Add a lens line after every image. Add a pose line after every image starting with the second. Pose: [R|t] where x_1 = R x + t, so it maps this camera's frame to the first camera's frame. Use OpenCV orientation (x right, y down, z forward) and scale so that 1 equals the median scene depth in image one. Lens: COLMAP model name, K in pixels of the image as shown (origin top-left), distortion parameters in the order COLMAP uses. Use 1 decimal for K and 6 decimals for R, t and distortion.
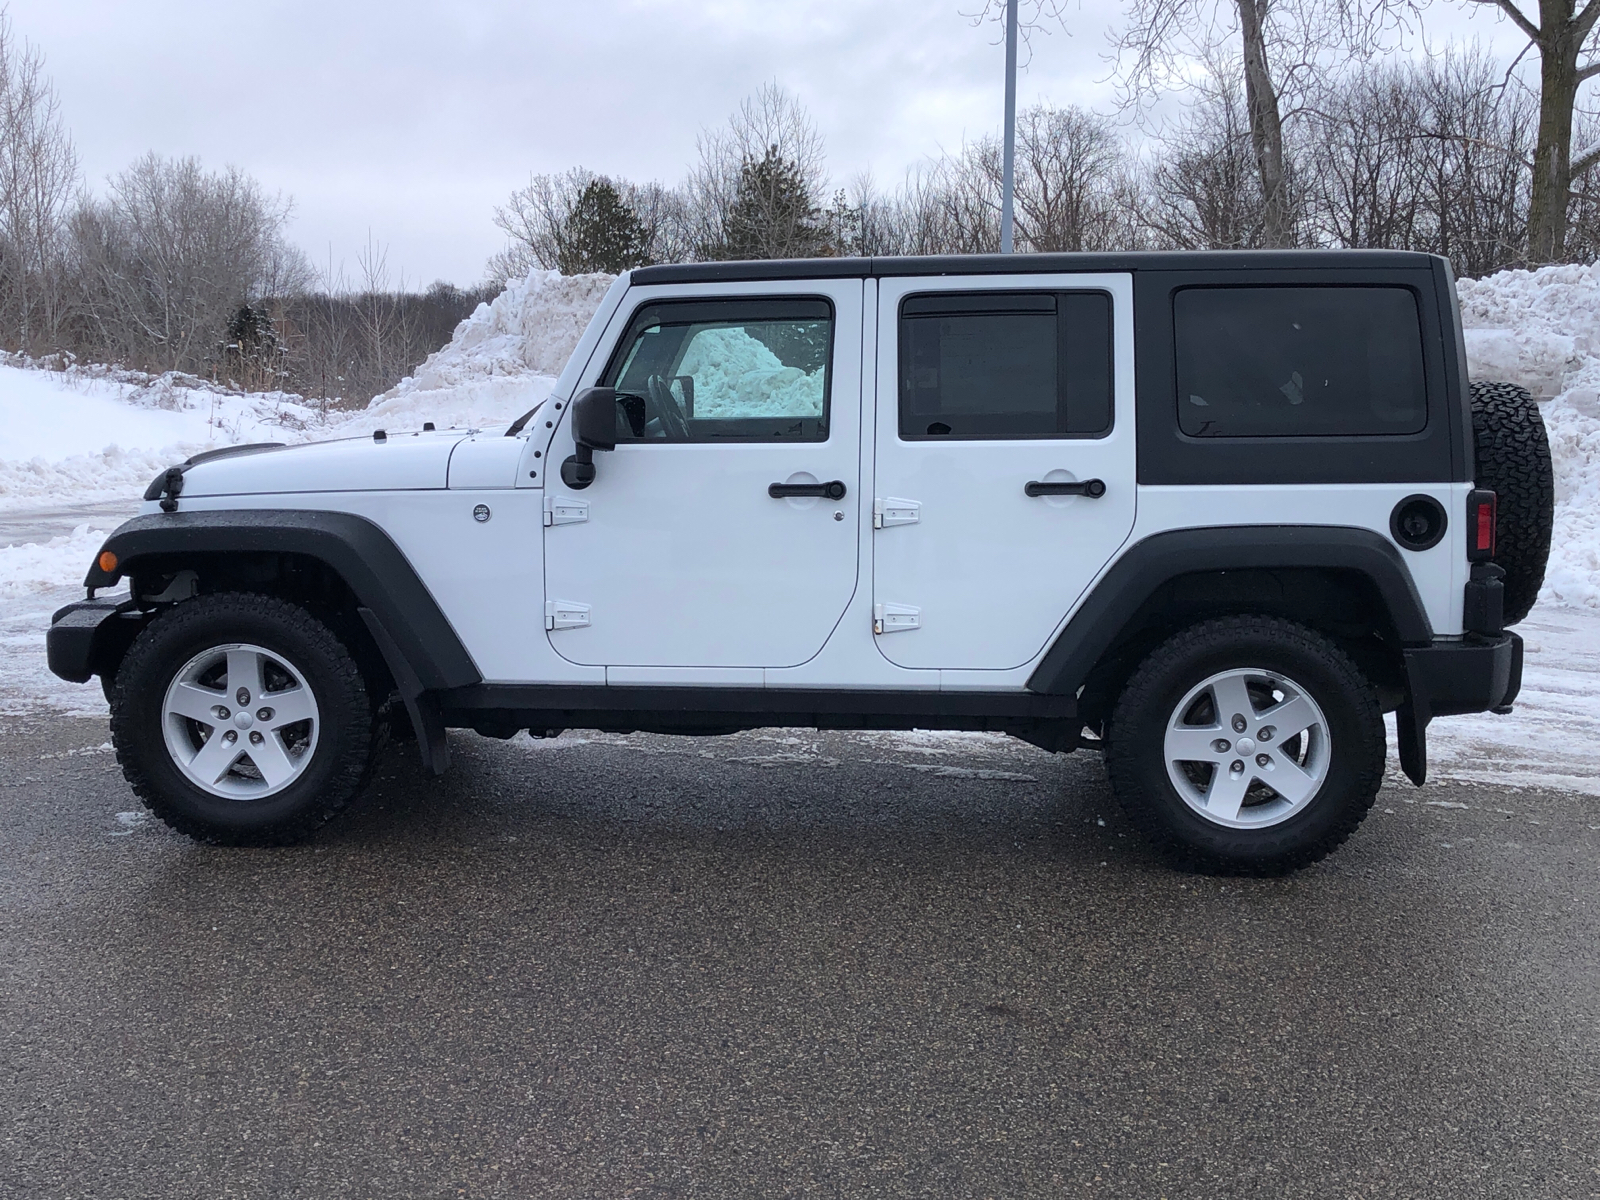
lens RADIAL K [[1905.1, 0, 796.2], [0, 1905.1, 566.8], [0, 0, 1]] dist [0.185304, -0.616749]
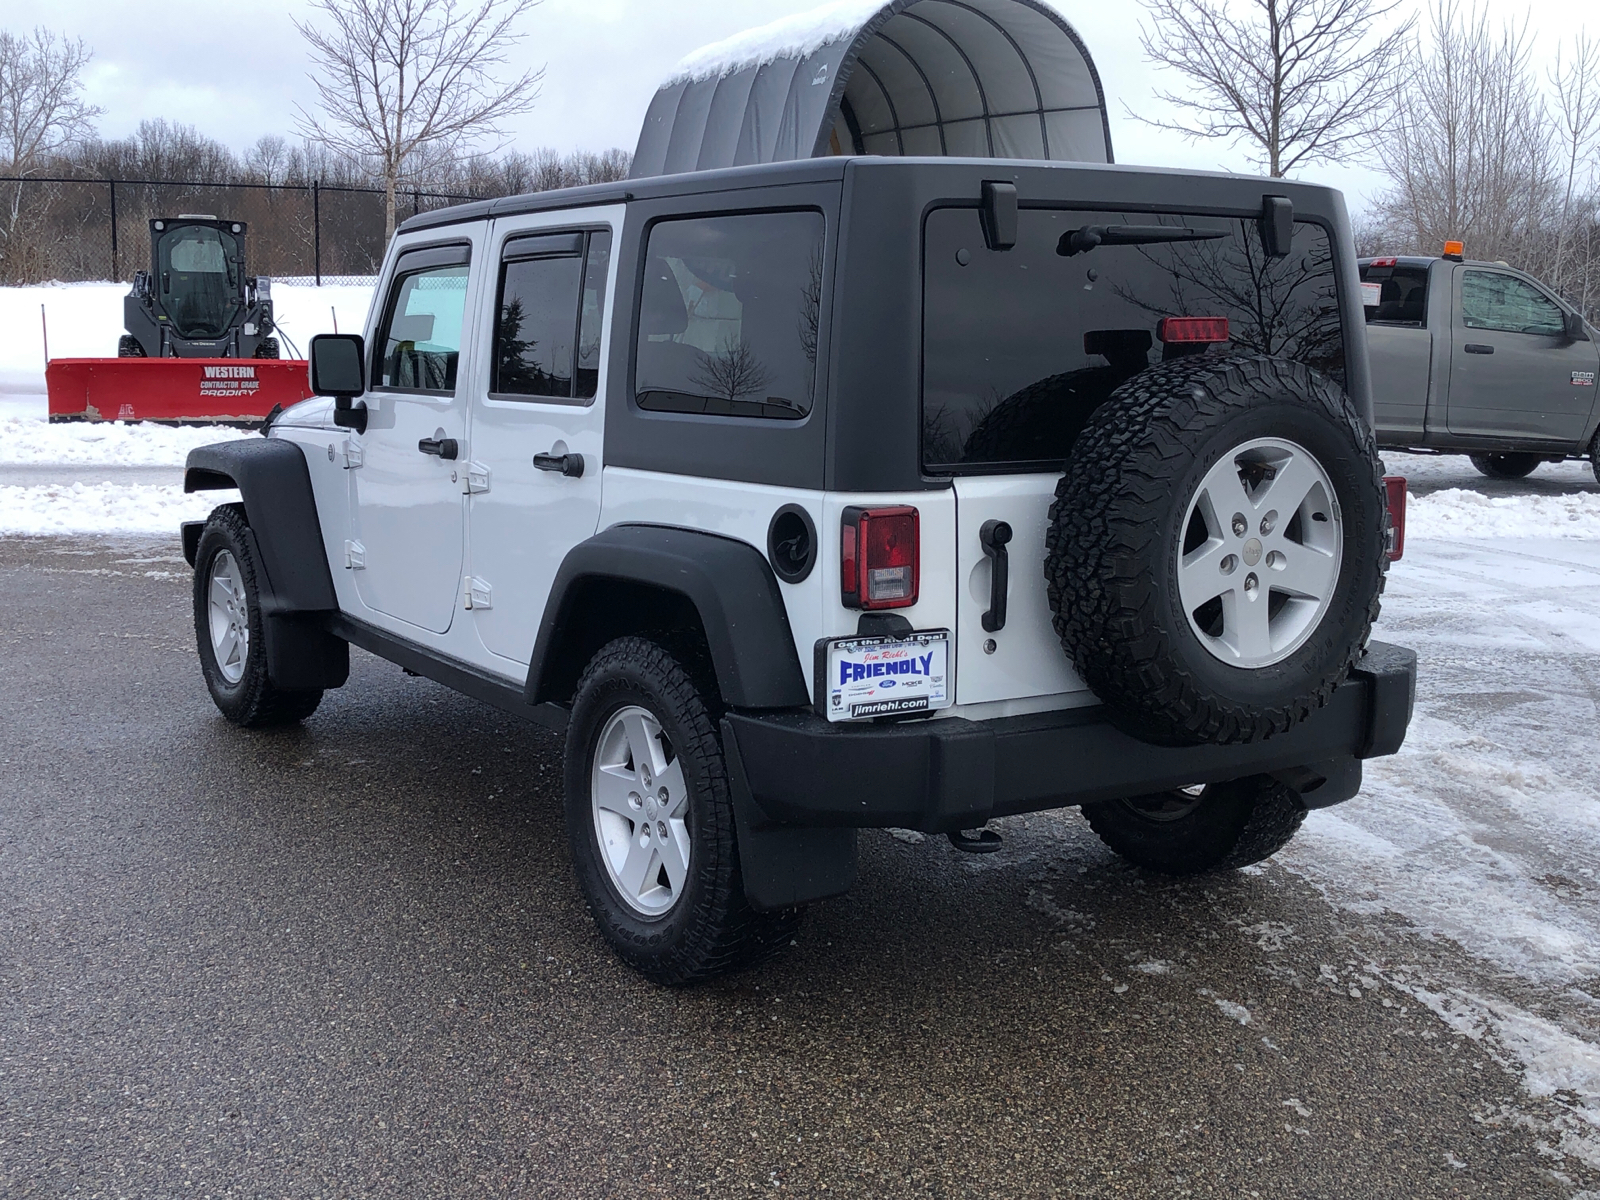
lens RADIAL K [[1905.1, 0, 796.2], [0, 1905.1, 566.8], [0, 0, 1]] dist [0.185304, -0.616749]
pose [[0.599643, 0.108578, -0.792867, 0.867594], [-0.101005, 0.993099, 0.059608, -0.055508], [0.793868, 0.044340, 0.606472, 0.568240]]
